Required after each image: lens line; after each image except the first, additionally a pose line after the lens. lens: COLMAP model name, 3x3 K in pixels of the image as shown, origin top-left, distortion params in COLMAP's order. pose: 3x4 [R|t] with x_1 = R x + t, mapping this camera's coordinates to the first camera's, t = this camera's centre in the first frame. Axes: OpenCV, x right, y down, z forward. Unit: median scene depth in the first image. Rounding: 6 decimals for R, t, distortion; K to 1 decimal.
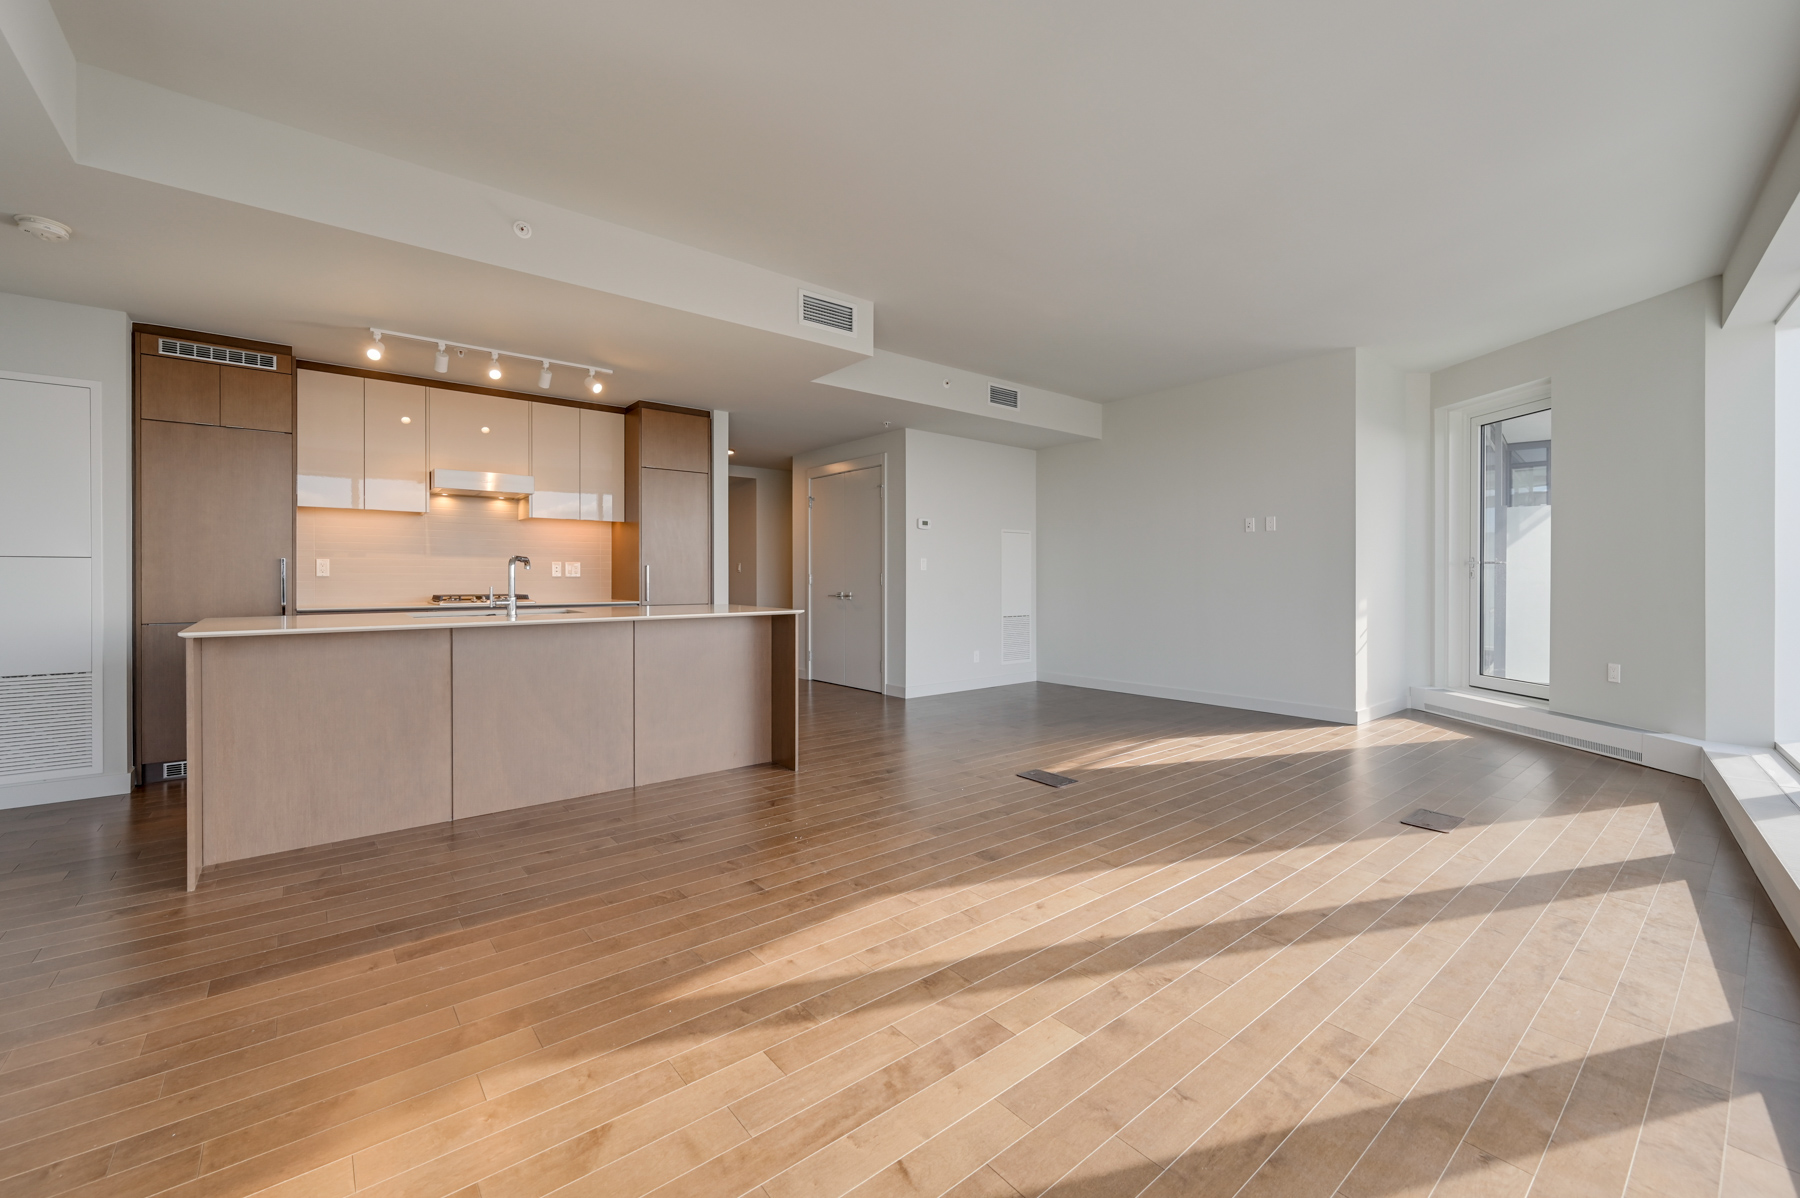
lens RADIAL K [[716.1, 0, 898.3], [0, 716.1, 581.1], [0, 0, 1]] dist [-0.000274, 0.000021]
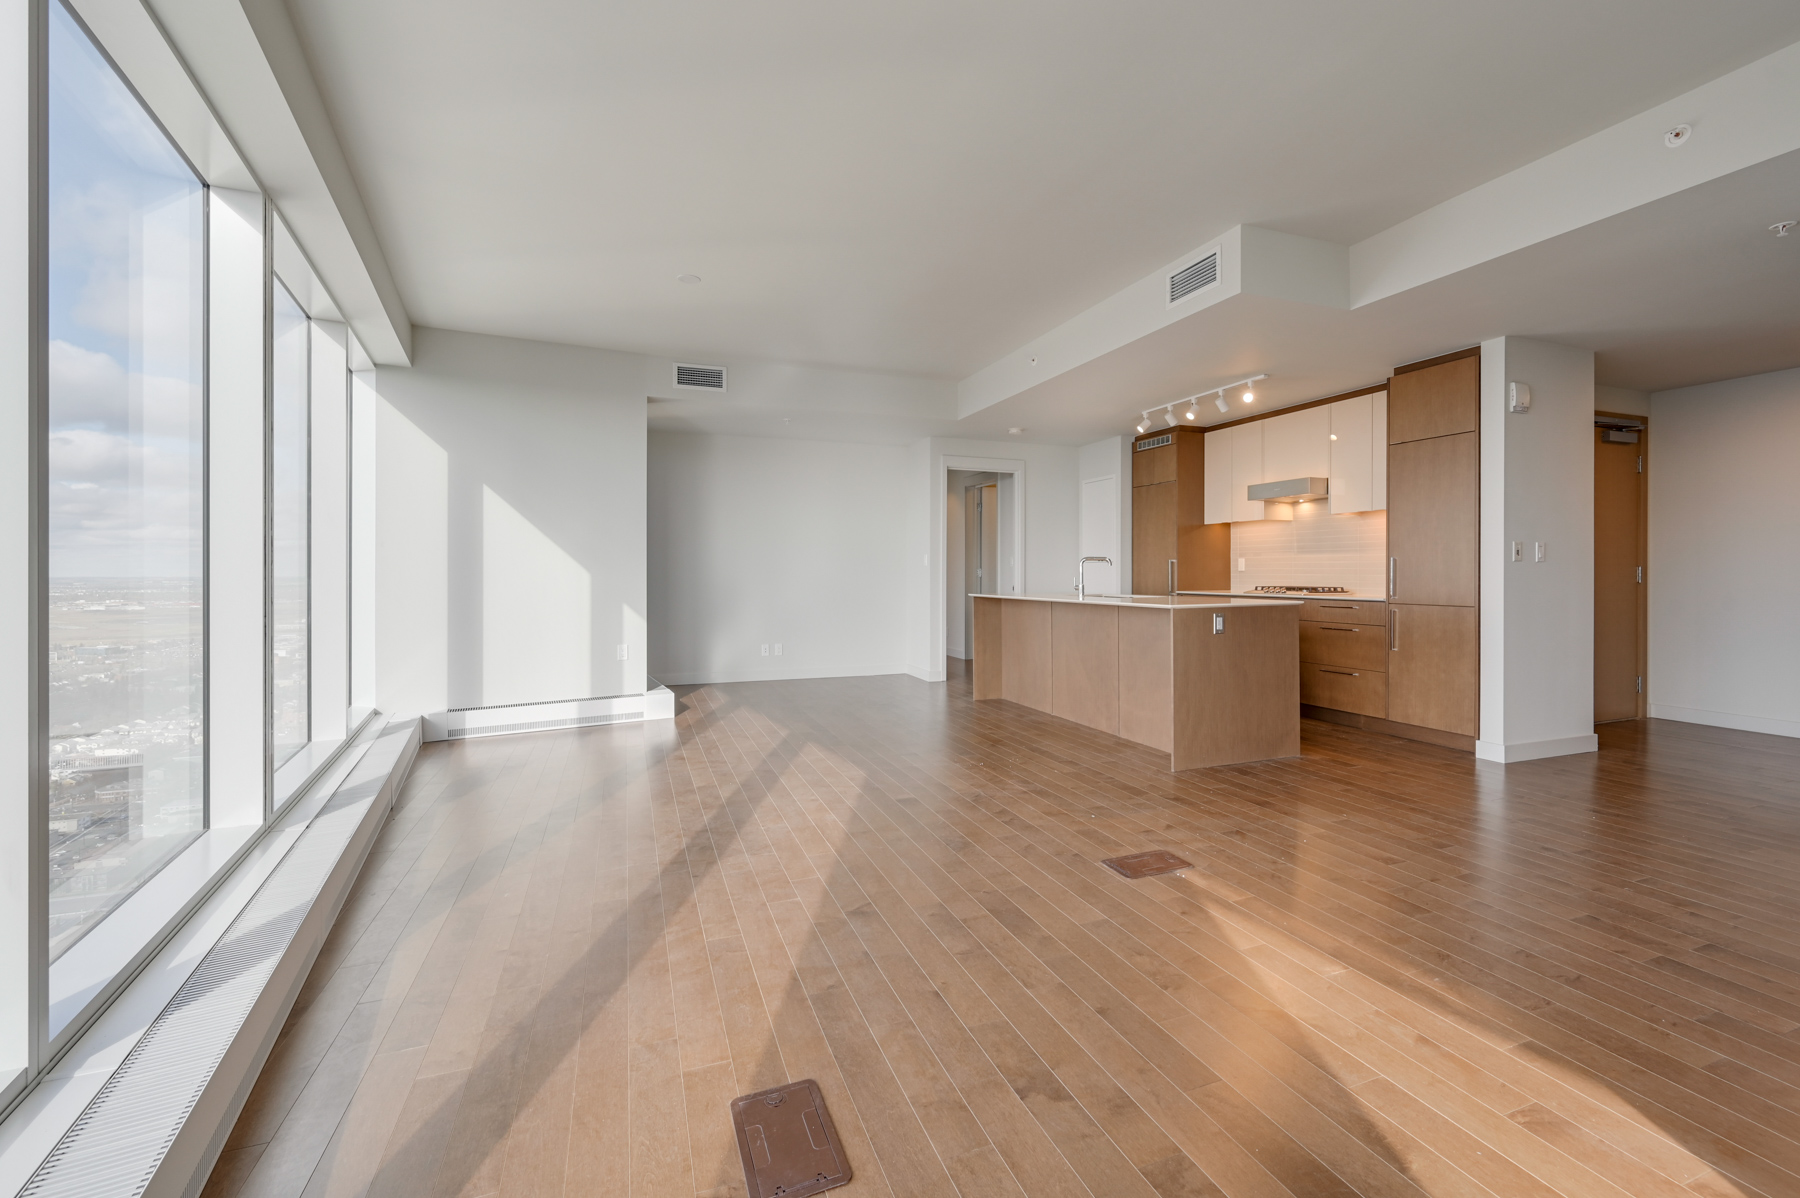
lens RADIAL K [[752.5, 0, 906.7], [0, 752.5, 574.5], [0, 0, 1]] dist [0.001067, 0.000287]
pose [[-0.307427, 0.002838, -0.951567, 0.858592], [-0.003398, 0.999986, 0.004080, -0.004146], [0.951566, 0.004488, -0.307413, 0.894003]]
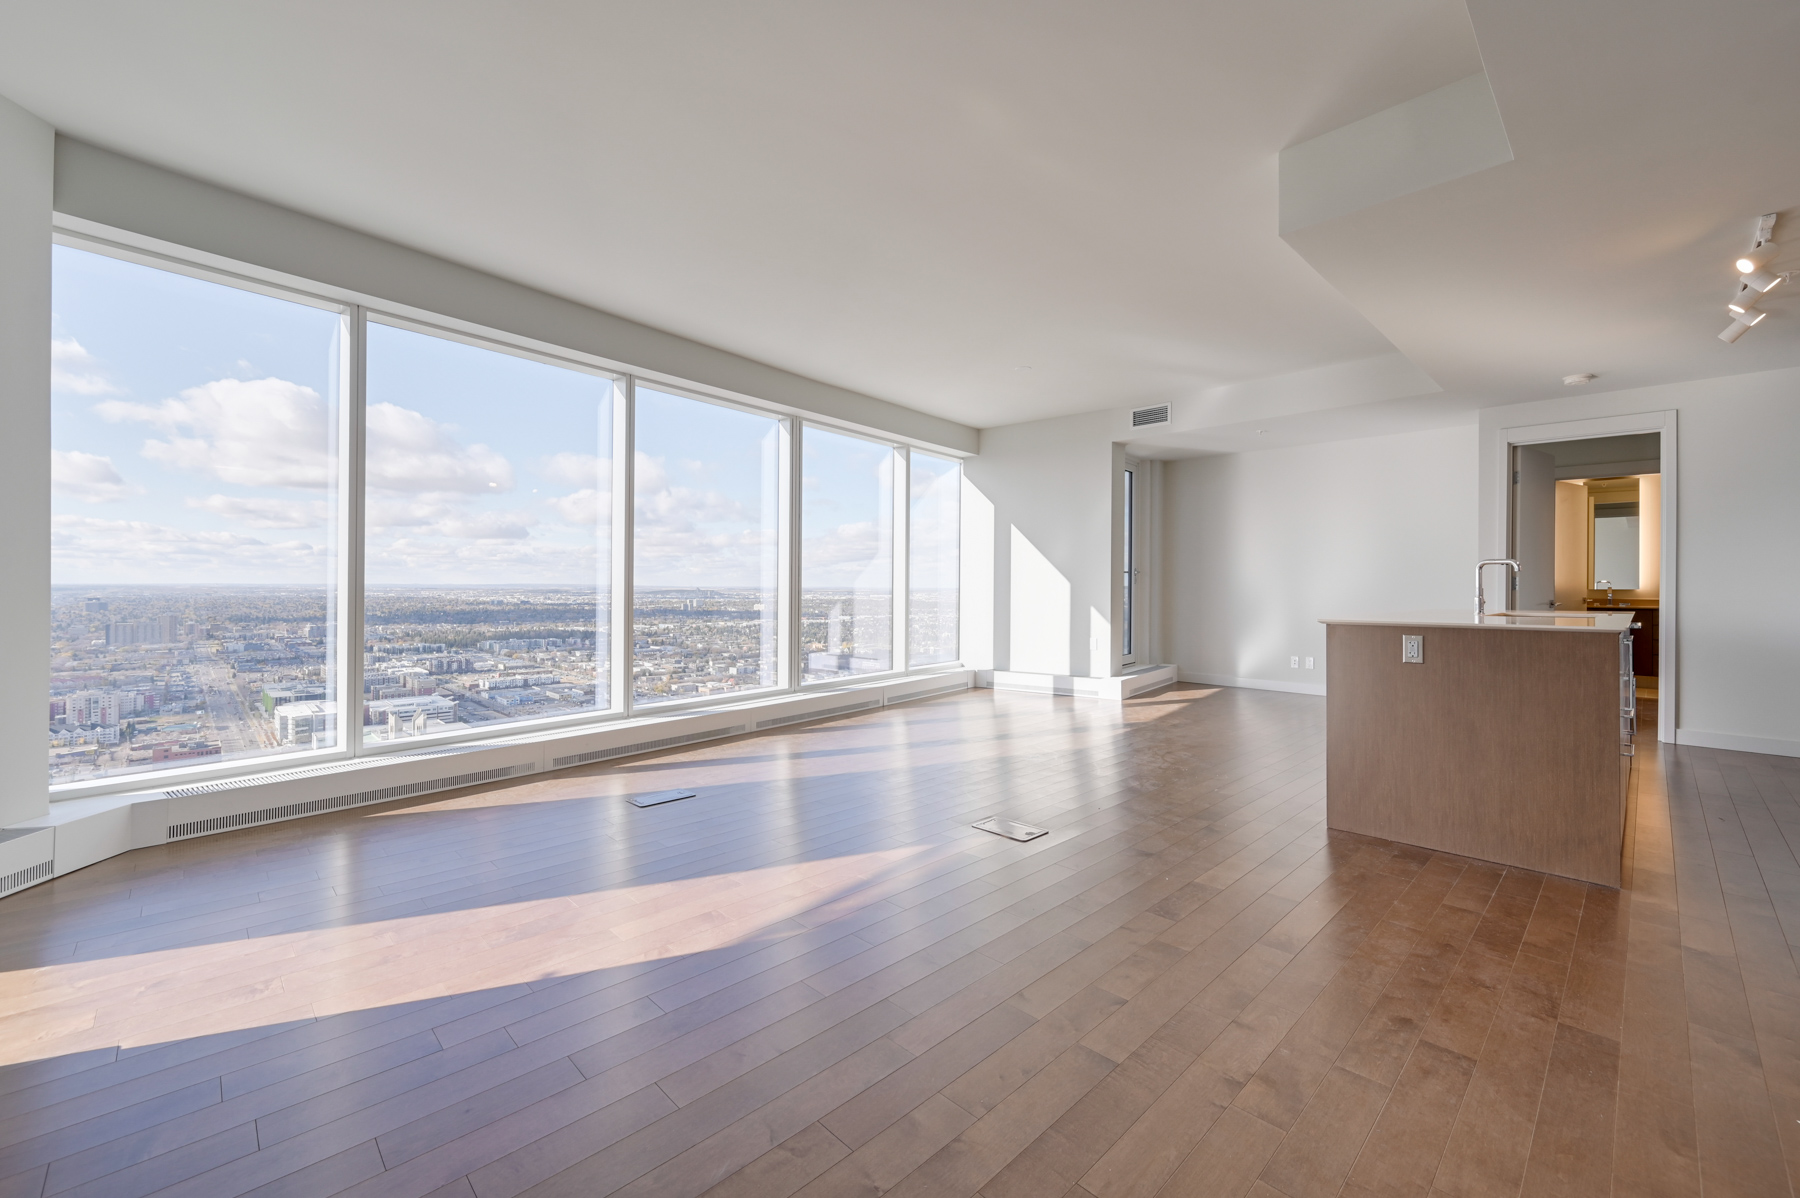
lens RADIAL K [[732.9, 0, 903.3], [0, 732.9, 579.4], [0, 0, 1]] dist [0.000755, 0.000341]
pose [[-0.994761, -0.002690, -0.102188, 0.357321], [-0.002511, 0.999995, -0.001879, -0.002234], [0.102192, -0.001612, -0.994763, 1.617639]]
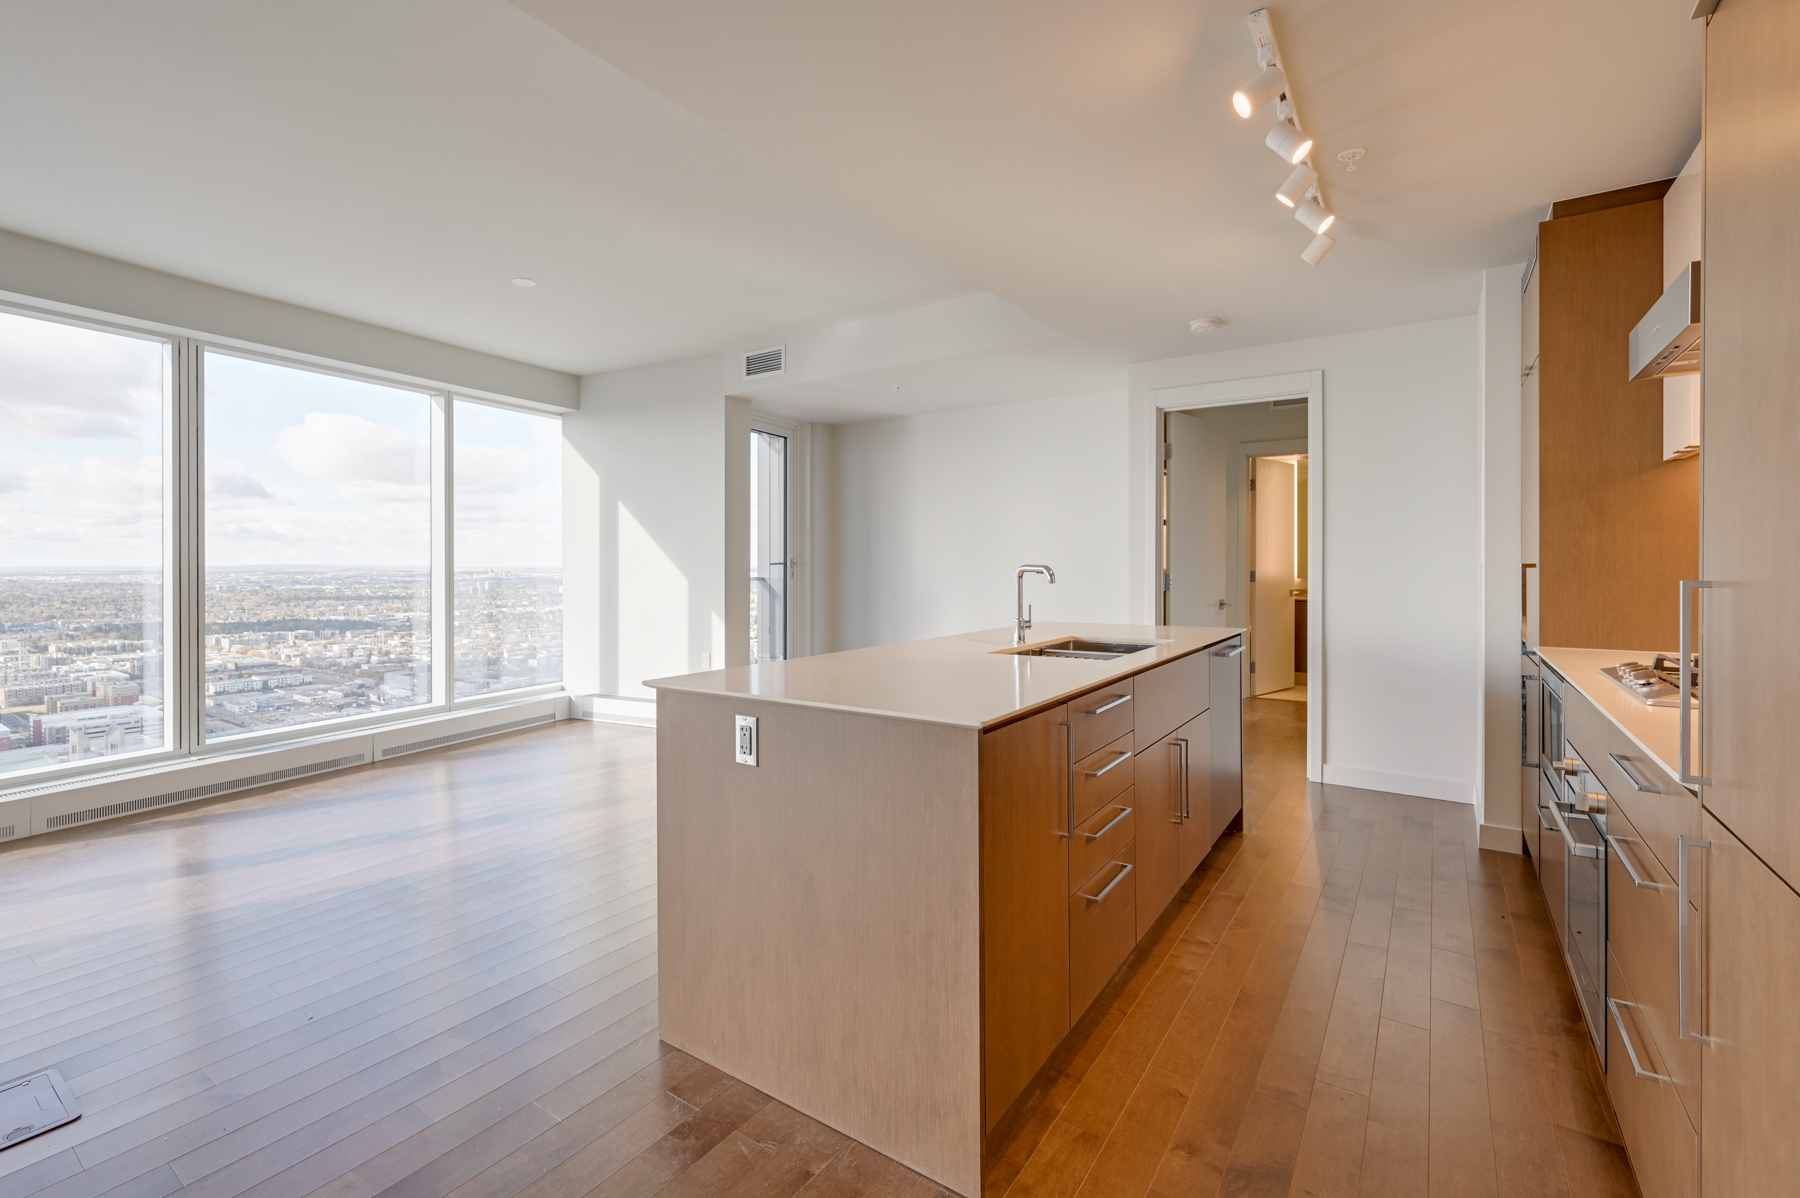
lens RADIAL K [[778.9, 0, 893.0], [0, 778.9, 558.8], [0, 0, 1]] dist [-0.001143, -0.000205]
pose [[-0.960247, 0.002931, -0.279135, -0.167503], [0.002478, 0.999995, 0.001975, -0.037856], [0.279139, 0.001205, -0.960250, 1.393442]]
